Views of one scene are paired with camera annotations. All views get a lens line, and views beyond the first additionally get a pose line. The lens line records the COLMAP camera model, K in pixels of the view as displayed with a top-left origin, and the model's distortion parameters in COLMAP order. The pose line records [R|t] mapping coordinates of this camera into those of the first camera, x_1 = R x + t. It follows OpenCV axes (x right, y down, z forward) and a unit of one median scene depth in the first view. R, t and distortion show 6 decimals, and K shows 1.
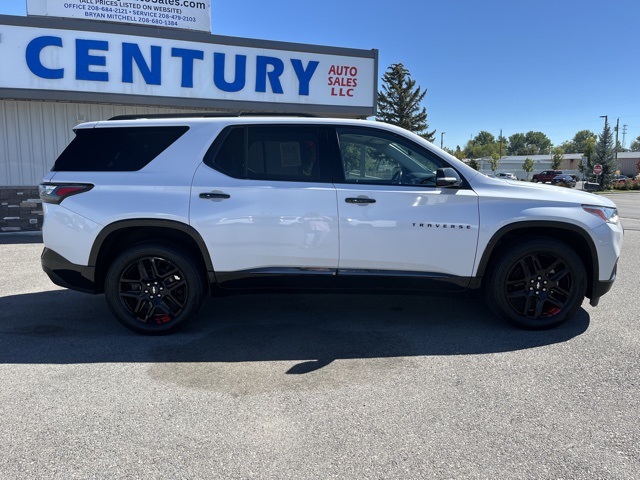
lens RADIAL K [[483.9, 0, 317.8], [0, 483.9, 240.8], [0, 0, 1]] dist [0.070323, -0.098044]
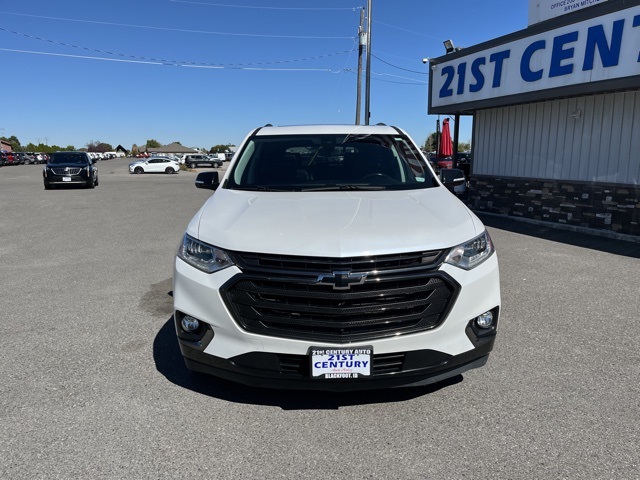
lens RADIAL K [[483.9, 0, 328.0], [0, 483.9, 237.2], [0, 0, 1]] dist [0.070323, -0.098044]
pose [[0.016280, 0.161130, -0.986799, 0.574180], [-0.150307, 0.976109, 0.156904, -0.089794], [0.988505, 0.145768, 0.040110, 0.537802]]
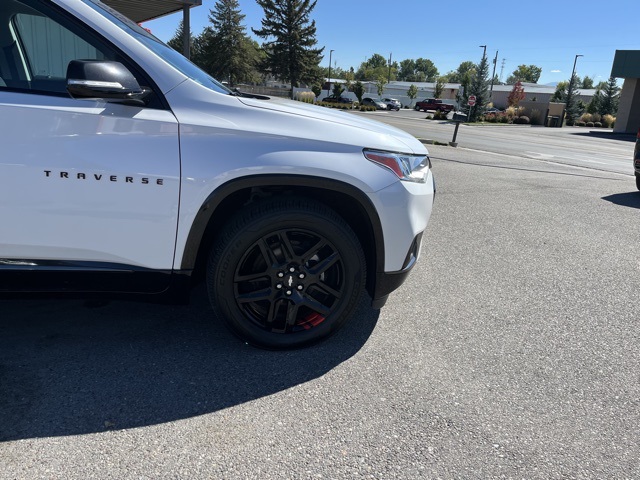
lens RADIAL K [[483.9, 0, 316.8], [0, 483.9, 238.1], [0, 0, 1]] dist [0.070323, -0.098044]
pose [[0.975877, 0.005182, 0.218259, 0.160270], [-0.039533, 0.987386, 0.153317, -0.024829], [-0.214712, -0.158247, 0.963772, 0.192908]]
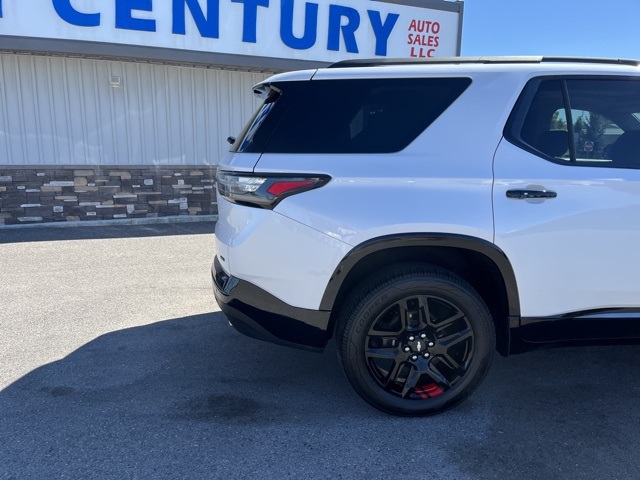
lens RADIAL K [[483.9, 0, 313.3], [0, 483.9, 246.5], [0, 0, 1]] dist [0.070323, -0.098044]
pose [[0.997923, -0.007073, 0.064032, -0.229905], [0.003125, 0.998100, 0.061541, -0.029069], [-0.064345, -0.061213, 0.996049, 0.180415]]
